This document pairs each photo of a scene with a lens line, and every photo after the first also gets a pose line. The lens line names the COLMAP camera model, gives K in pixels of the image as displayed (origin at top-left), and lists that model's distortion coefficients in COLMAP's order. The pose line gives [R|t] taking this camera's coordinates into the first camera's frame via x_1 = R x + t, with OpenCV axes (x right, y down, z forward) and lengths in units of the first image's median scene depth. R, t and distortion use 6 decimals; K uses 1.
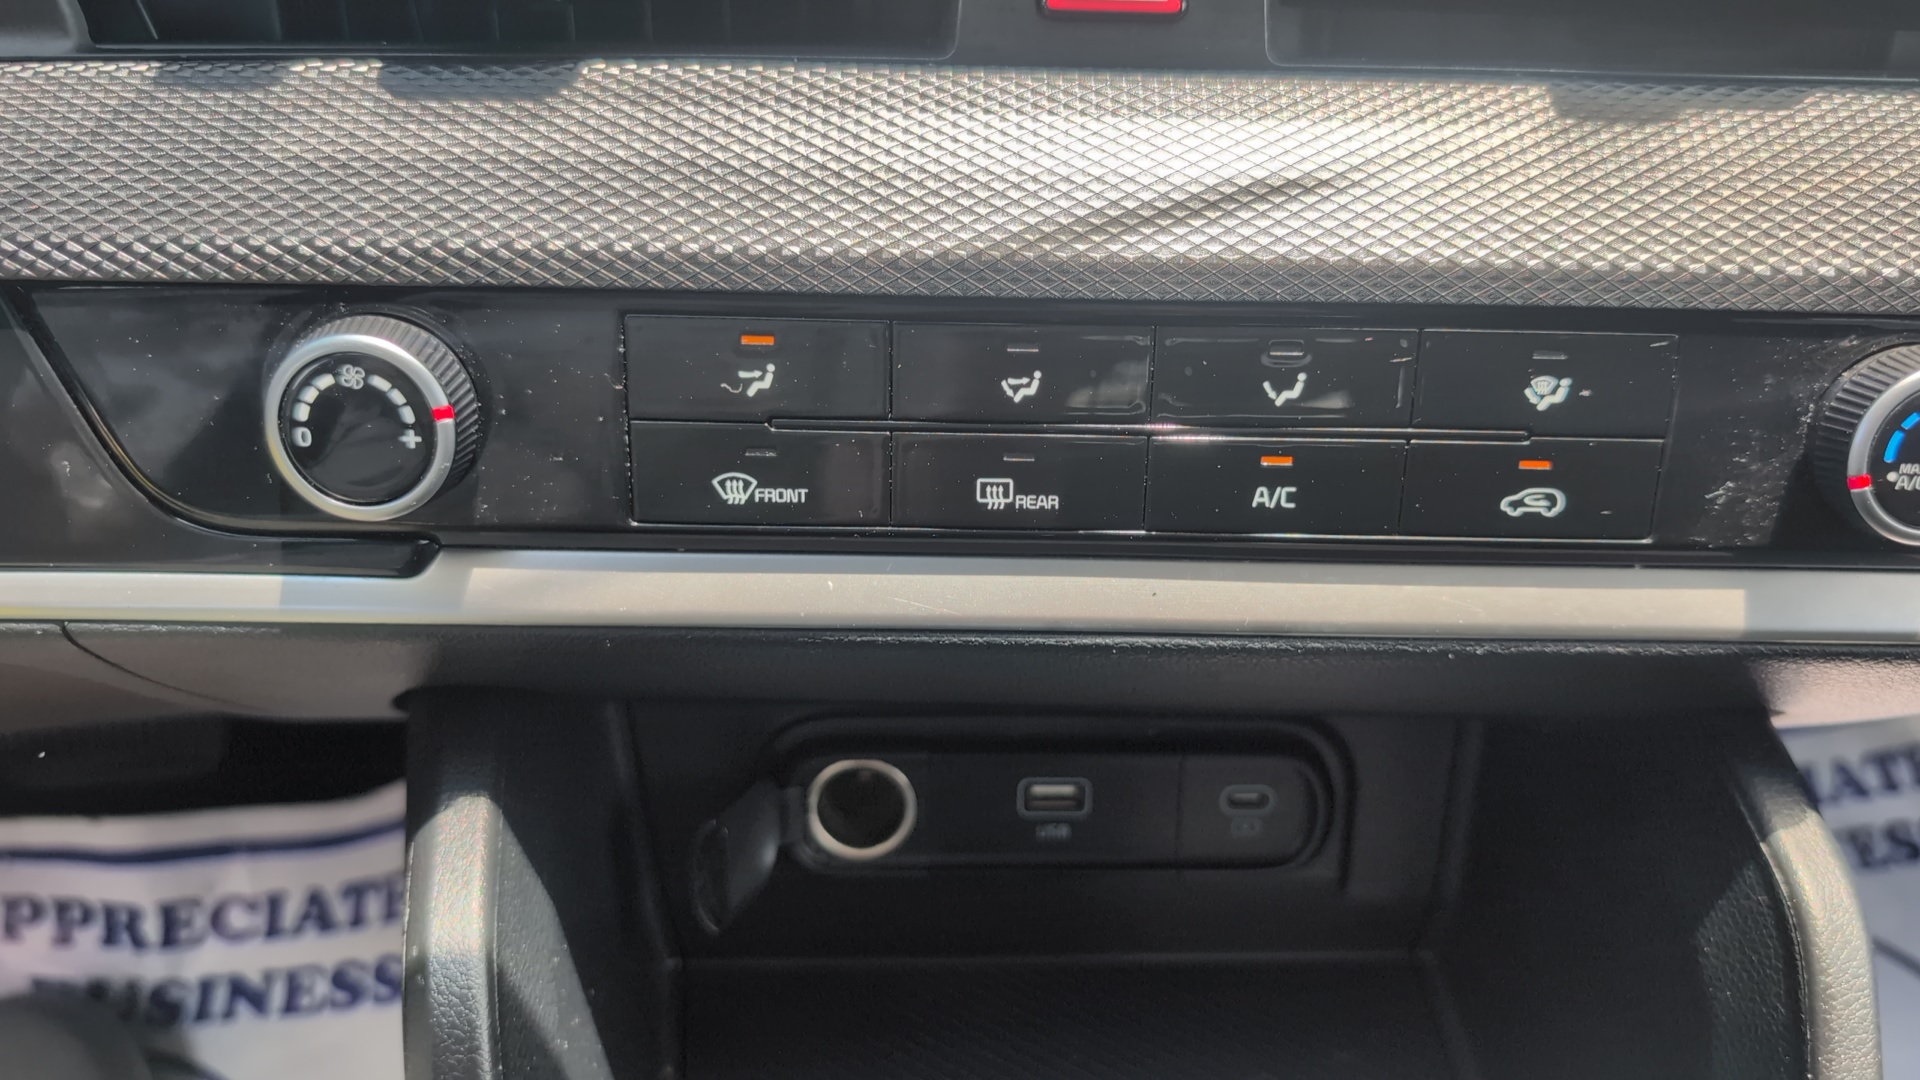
lens RADIAL K [[1625.2, 0, 986.5], [0, 1625.2, 558.5], [0, 0, 1]] dist [0.013320, -0.076944]
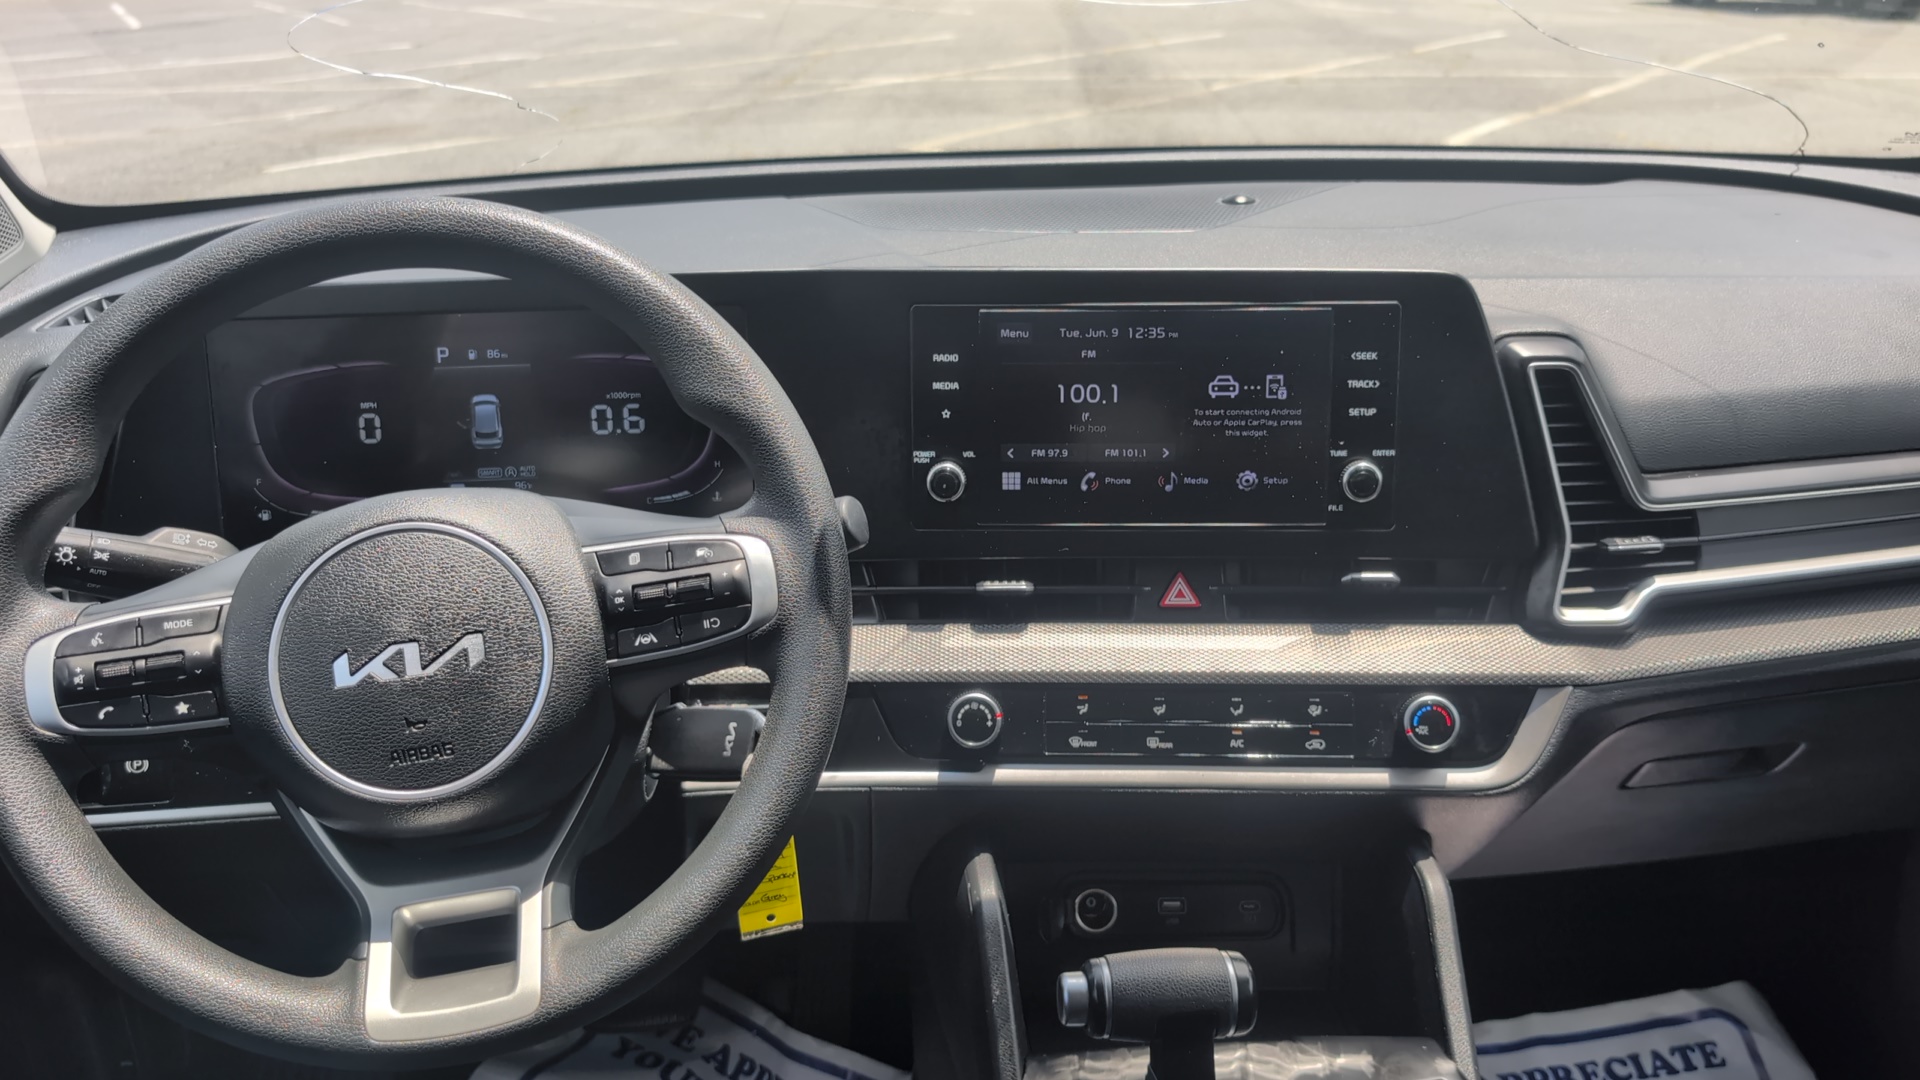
lens RADIAL K [[1625.2, 0, 972.8], [0, 1625.2, 530.4], [0, 0, 1]] dist [0.013320, -0.076944]
pose [[0.998809, -0.022753, -0.043160, -0.211445], [0.004527, 0.924001, -0.382363, 0.835161], [0.048580, 0.381712, 0.923004, -2.283829]]
